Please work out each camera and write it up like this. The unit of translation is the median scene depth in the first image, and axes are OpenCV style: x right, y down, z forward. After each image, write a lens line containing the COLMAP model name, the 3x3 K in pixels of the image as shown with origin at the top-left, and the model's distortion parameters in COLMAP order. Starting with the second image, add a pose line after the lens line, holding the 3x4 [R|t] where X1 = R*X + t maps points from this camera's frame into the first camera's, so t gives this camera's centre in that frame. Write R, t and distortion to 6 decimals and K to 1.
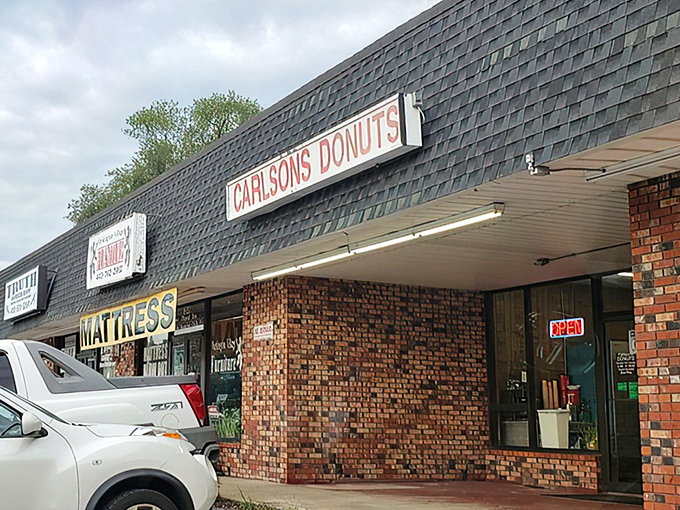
lens RADIAL K [[1283.6, 0, 340.0], [0, 1283.6, 255.0], [0, 0, 1]] dist [0.022967, -0.071072]
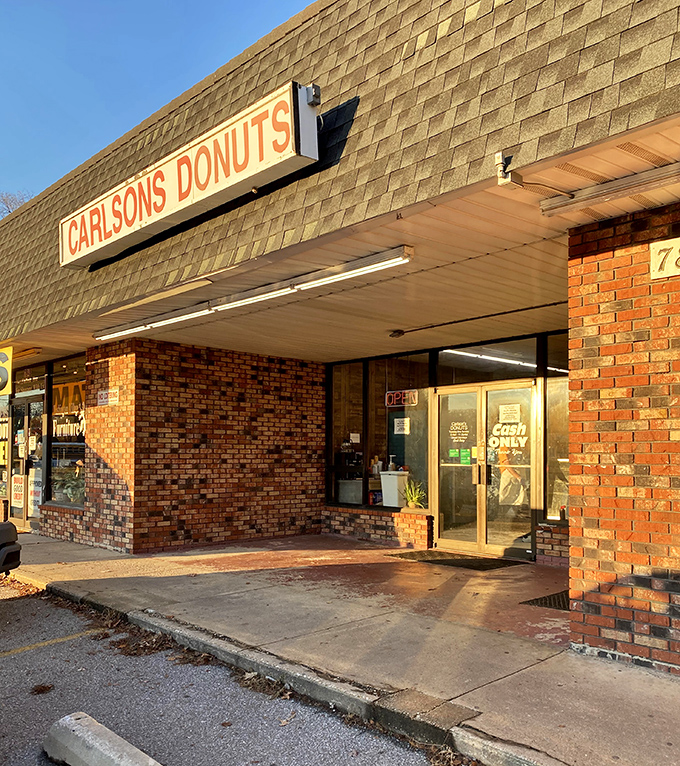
lens RADIAL K [[1016.5, 0, 402.6], [0, 1016.5, 433.3], [0, 0, 1]] dist [0.273229, -0.997415]
pose [[0.977353, 0.011882, 0.211281, -0.007942], [-0.031804, 0.995330, 0.091145, 0.009806], [-0.209212, -0.095800, 0.973166, 0.206058]]
